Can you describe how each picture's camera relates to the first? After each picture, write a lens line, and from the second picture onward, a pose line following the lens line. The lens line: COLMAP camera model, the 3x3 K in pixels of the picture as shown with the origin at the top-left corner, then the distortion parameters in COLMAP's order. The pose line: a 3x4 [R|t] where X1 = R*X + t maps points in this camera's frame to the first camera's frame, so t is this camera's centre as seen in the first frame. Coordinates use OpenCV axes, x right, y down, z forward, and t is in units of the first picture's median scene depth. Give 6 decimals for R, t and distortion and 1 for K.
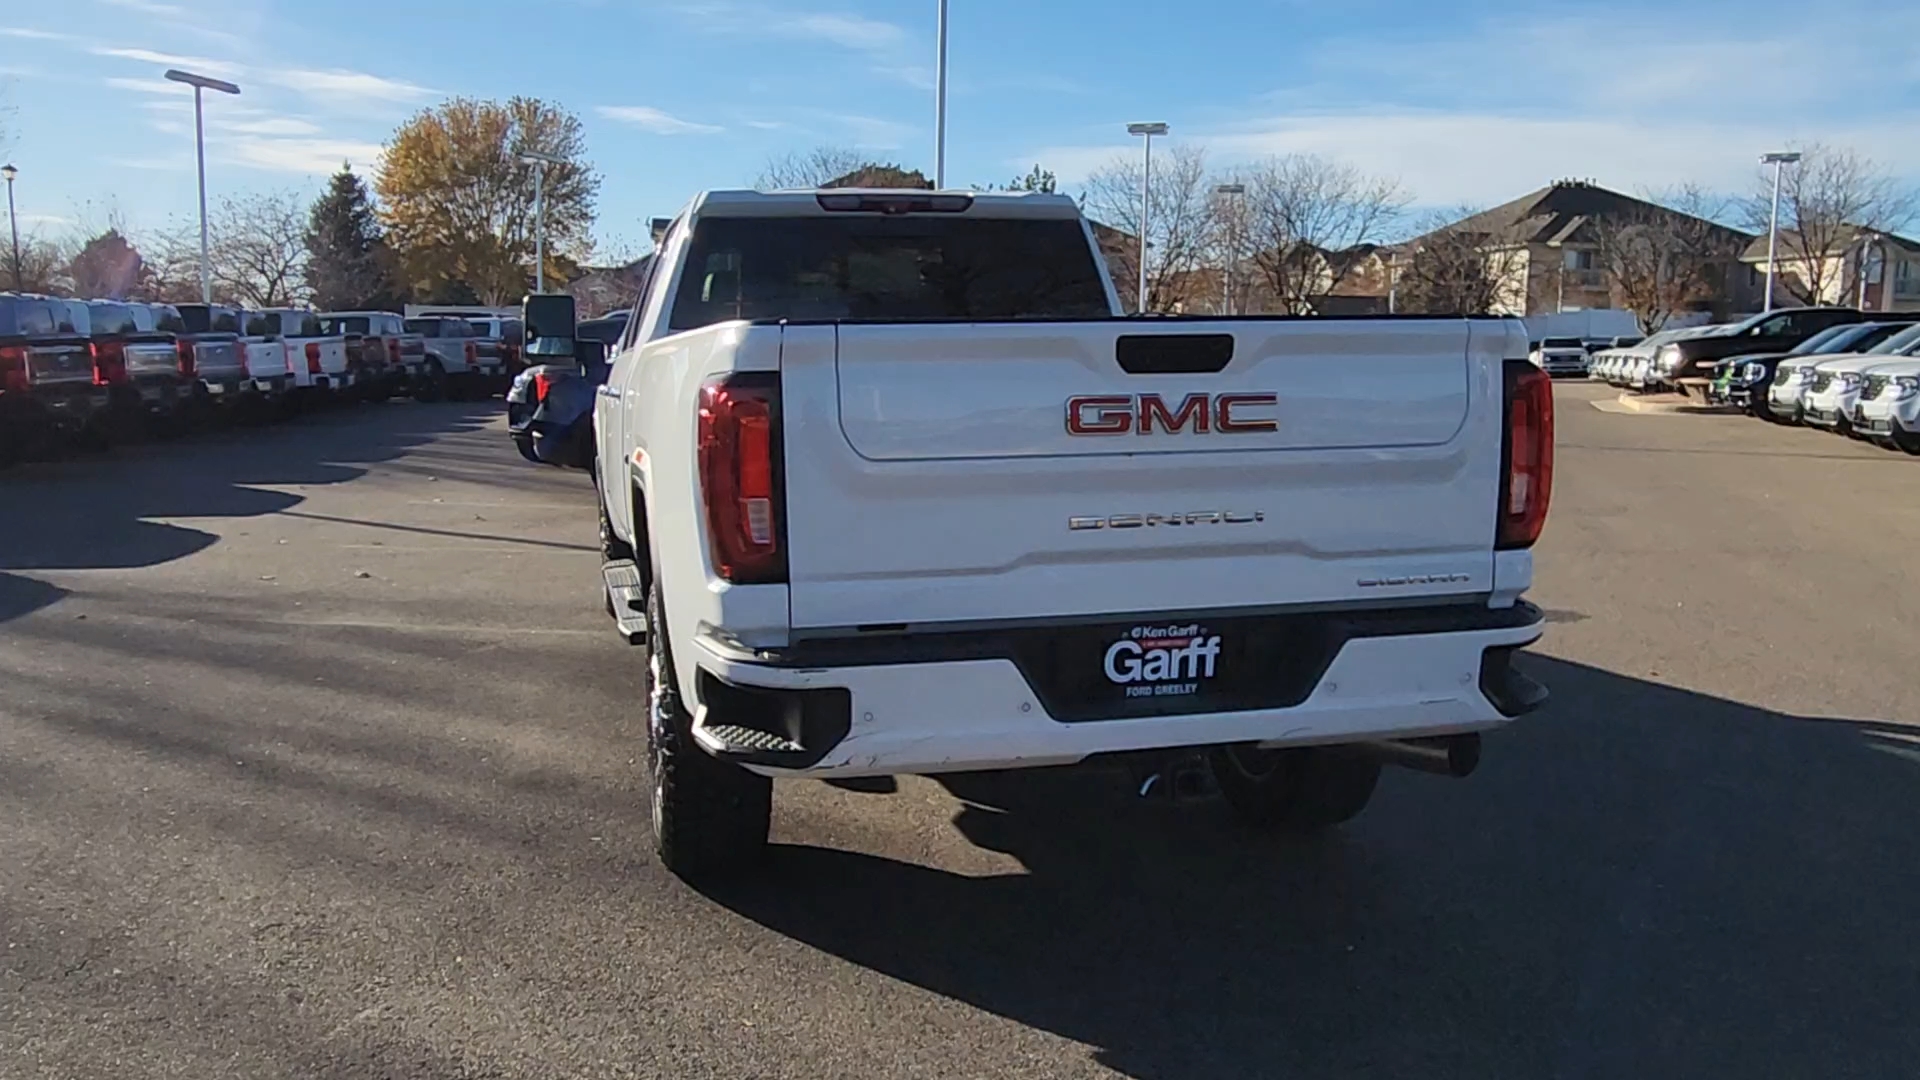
lens RADIAL K [[1659.2, 0, 938.4], [0, 1659.2, 547.3], [0, 0, 1]] dist [0.010314, 0.015273]
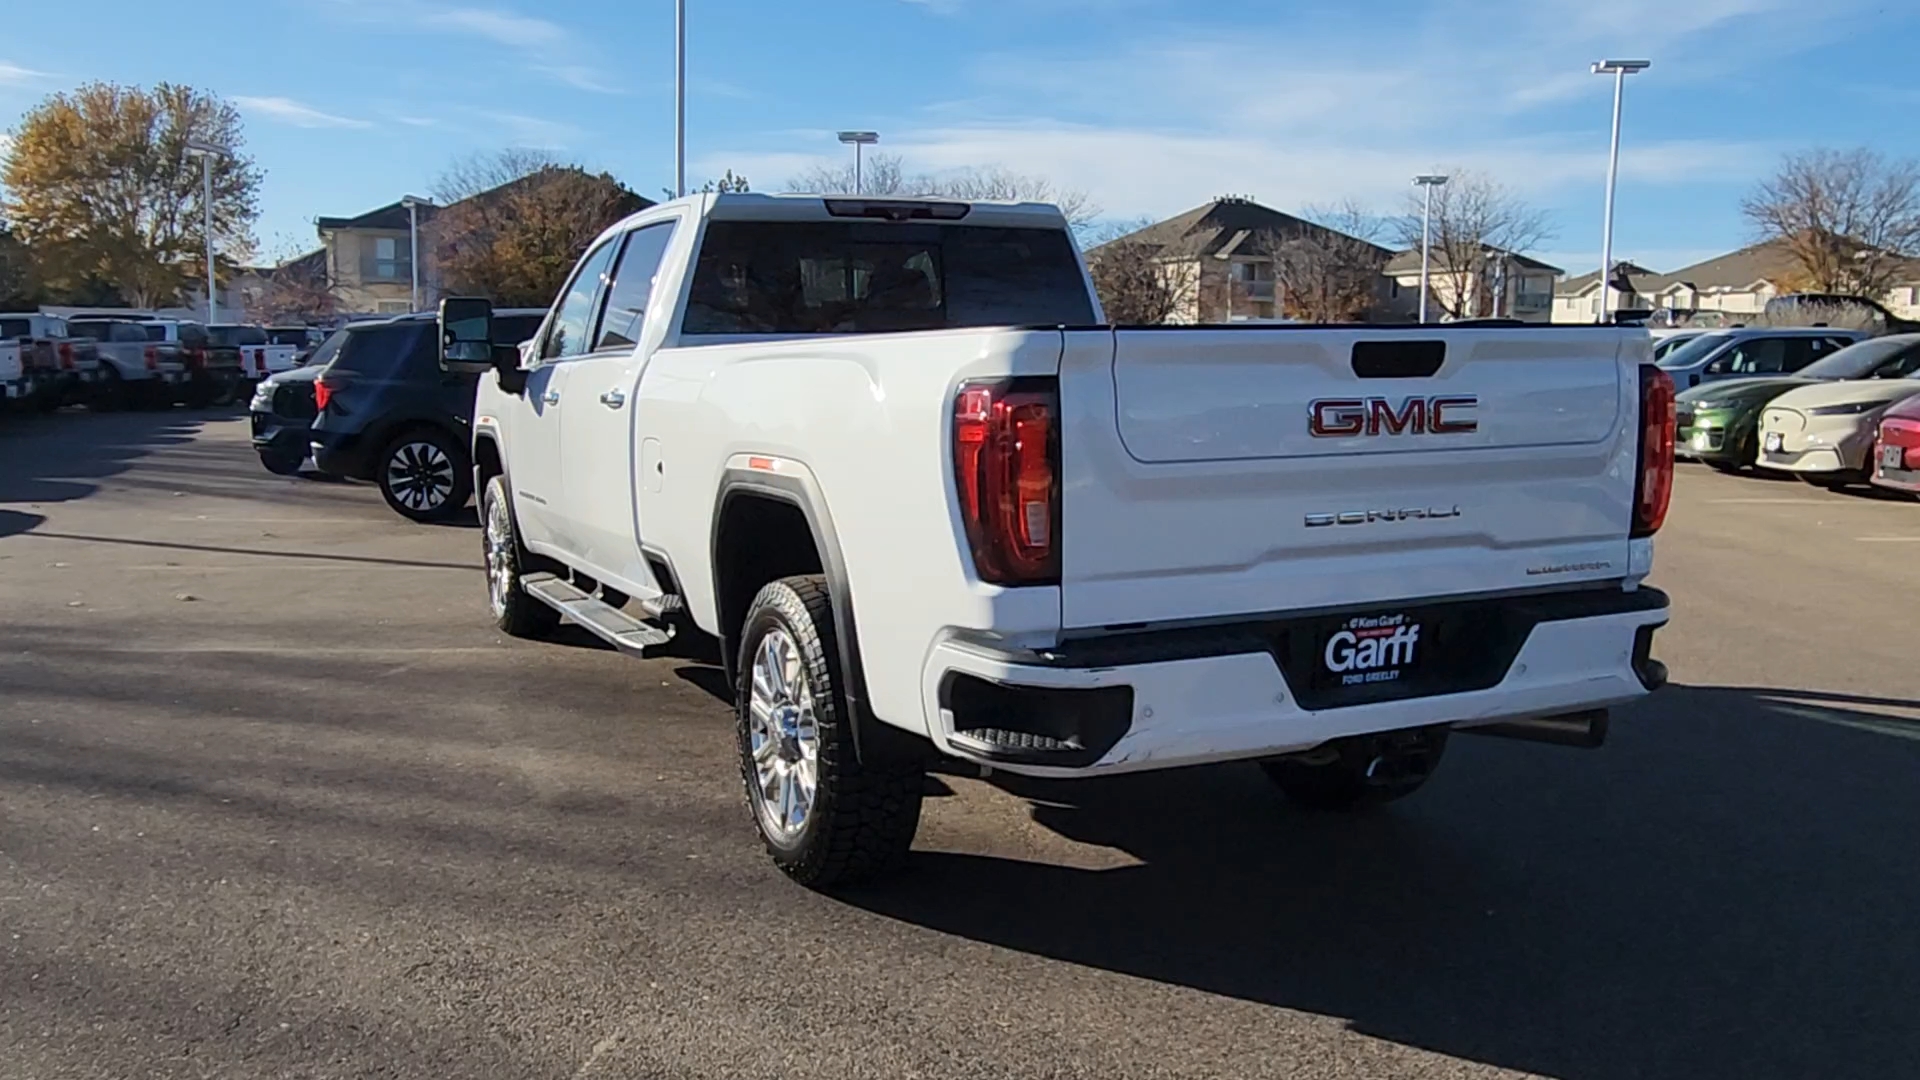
lens RADIAL K [[1662.1, 0, 942.5], [0, 1662.1, 541.9], [0, 0, 1]] dist [0.011375, 0.002936]
pose [[0.979261, -0.021767, 0.201428, -0.222021], [0.023193, 0.999720, -0.004718, -0.000858], [-0.201269, 0.009292, 0.979492, 0.011582]]
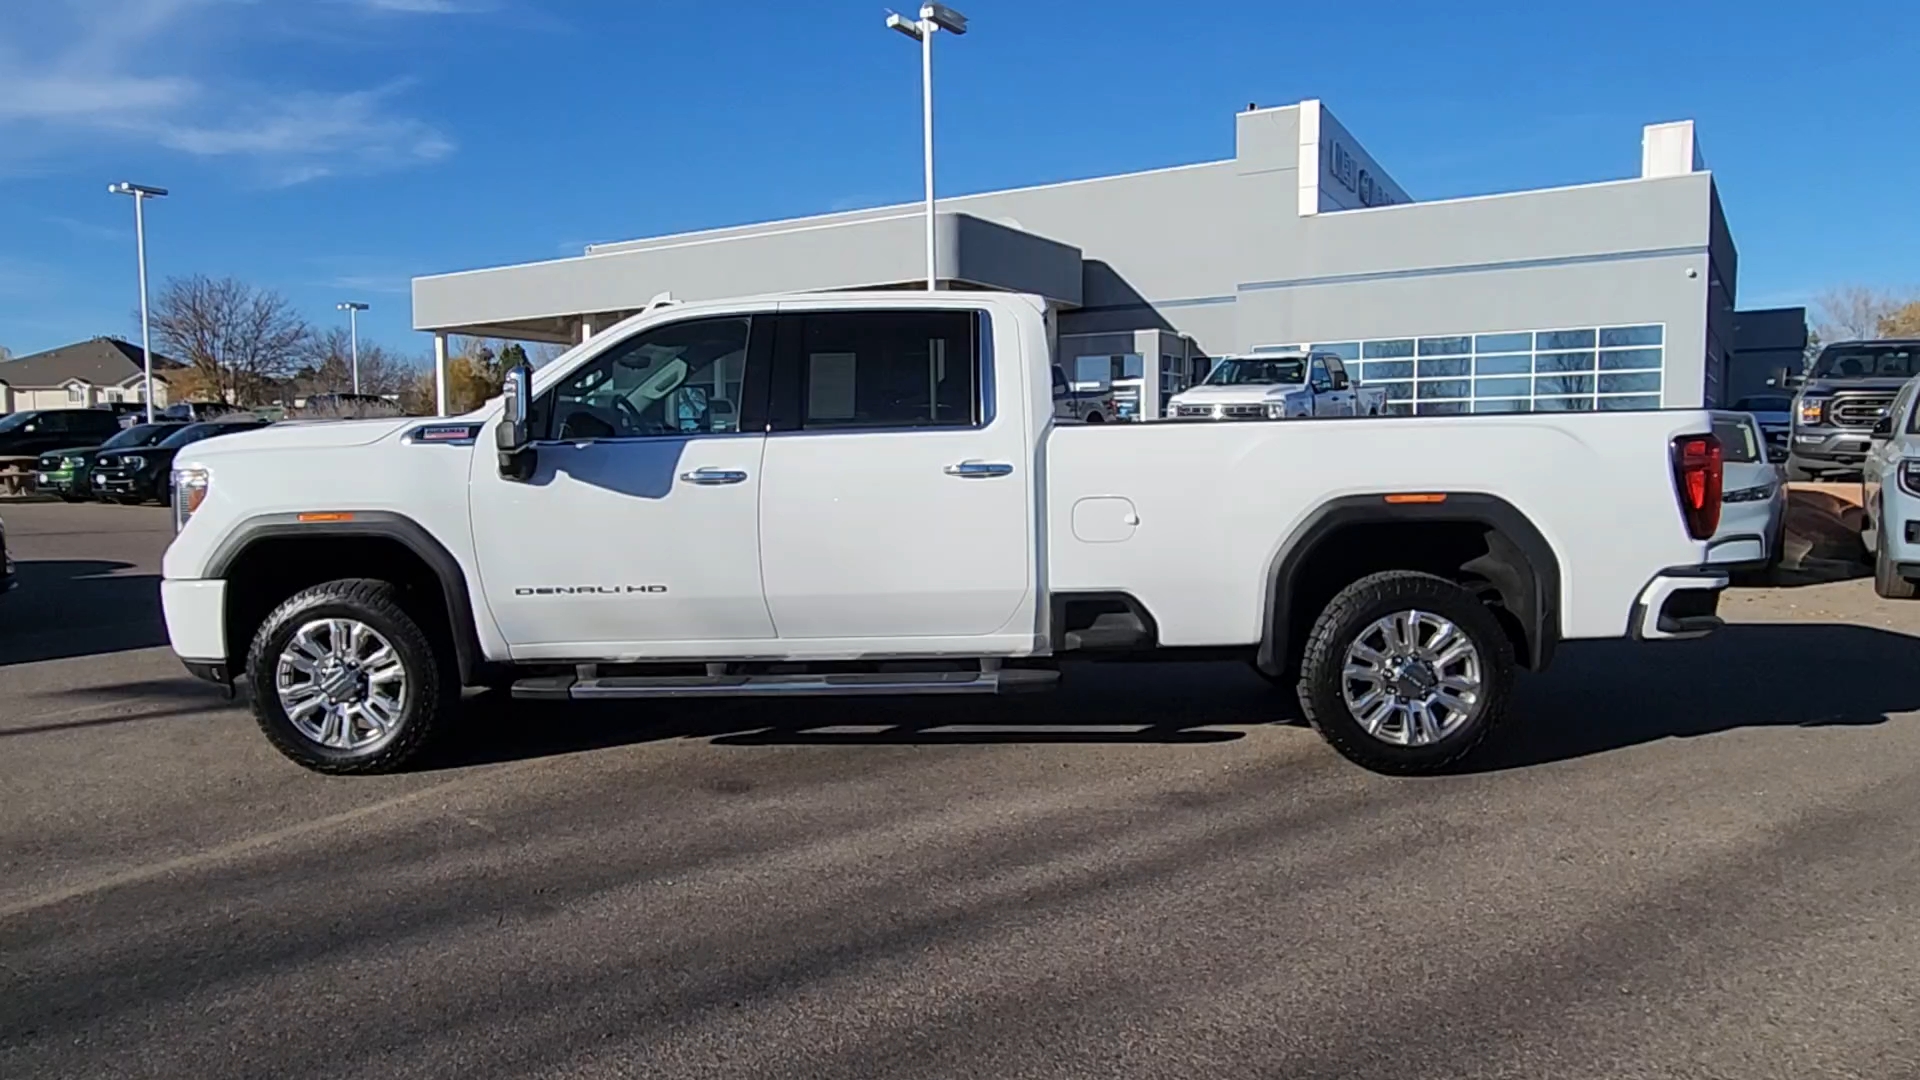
lens RADIAL K [[1342.8, 0, 960.0], [0, 1342.8, 540.0], [0, 0, 1]] dist [0.003047, 0.001732]
pose [[0.263802, -0.074689, 0.961681, -1.137735], [0.122127, 0.991560, 0.043508, -0.095820], [-0.956814, 0.105970, 0.270698, 0.857376]]
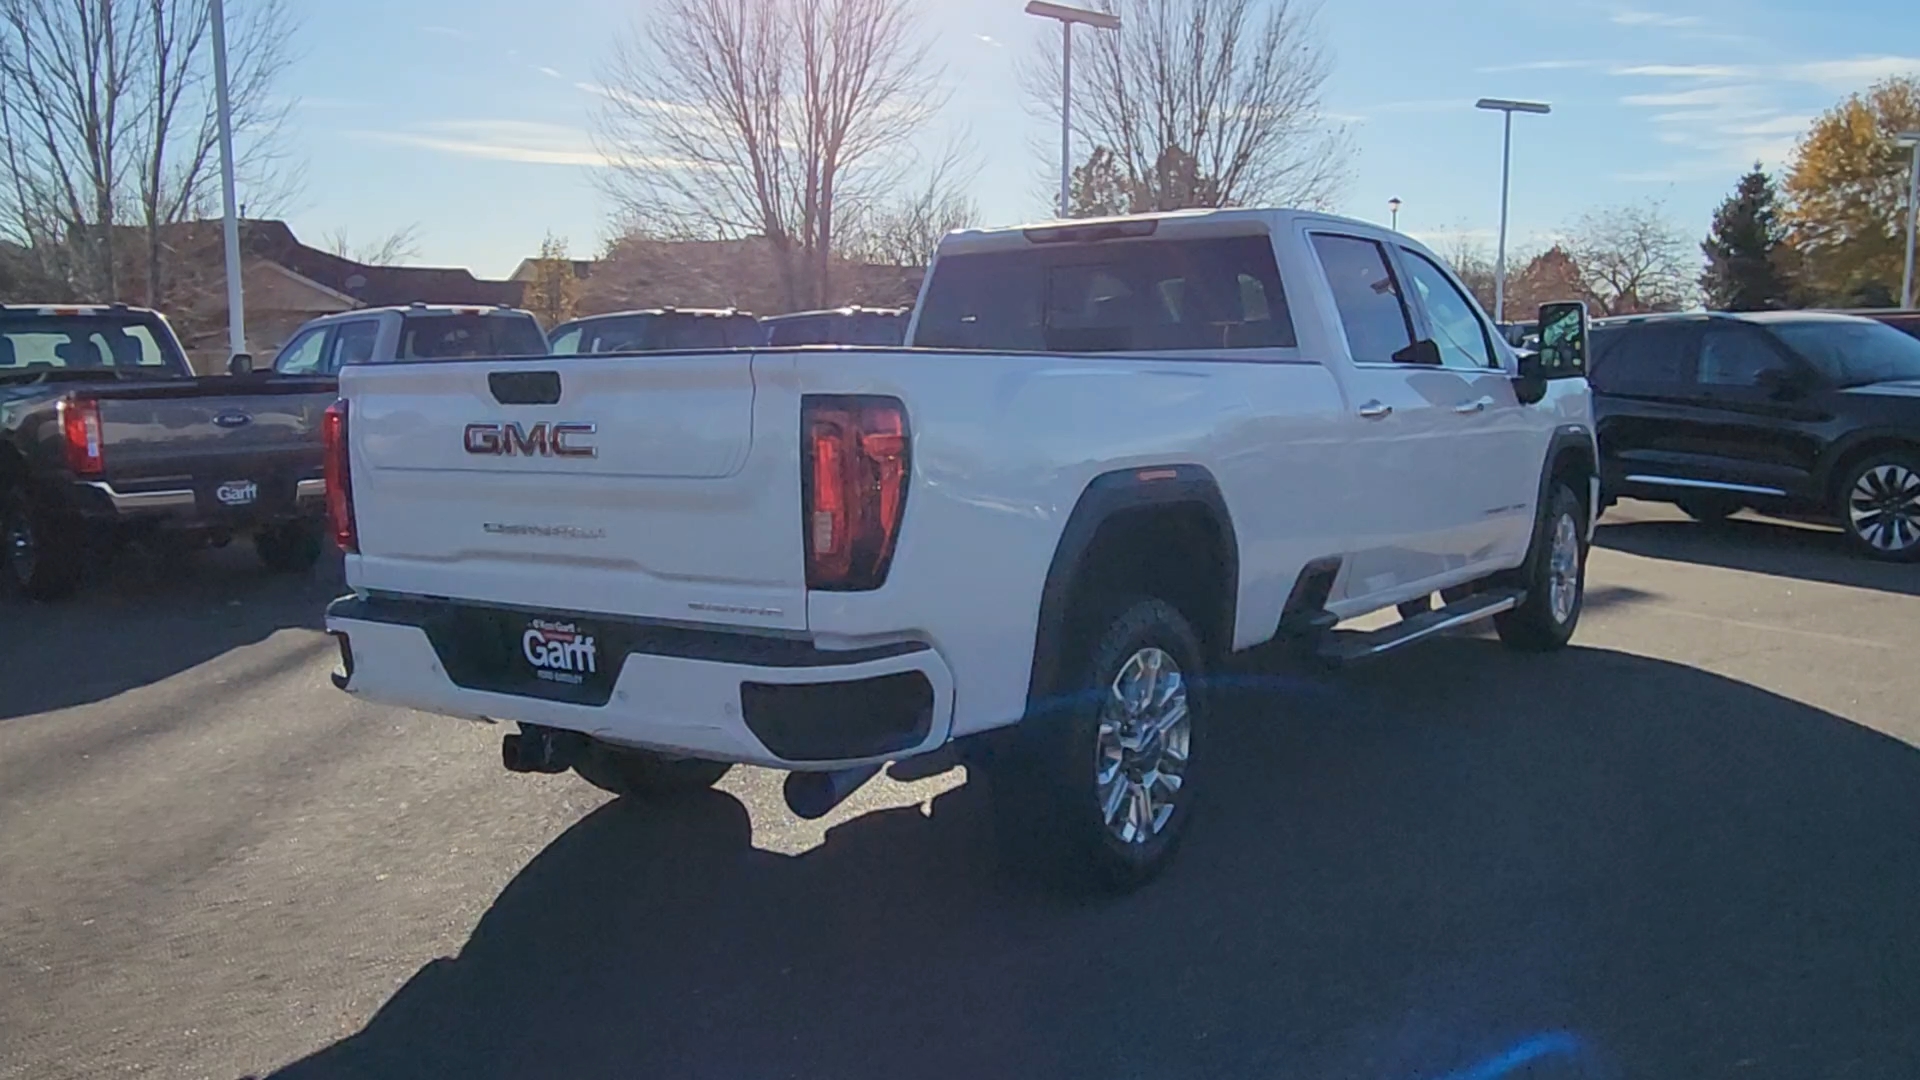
lens RADIAL K [[1659.2, 0, 938.4], [0, 1659.2, 547.3], [0, 0, 1]] dist [0.010314, 0.015273]
pose [[0.654559, 0.079032, -0.751869, 0.756957], [-0.082273, 0.996061, 0.033075, -0.041508], [0.751521, 0.040209, 0.658483, 0.279169]]
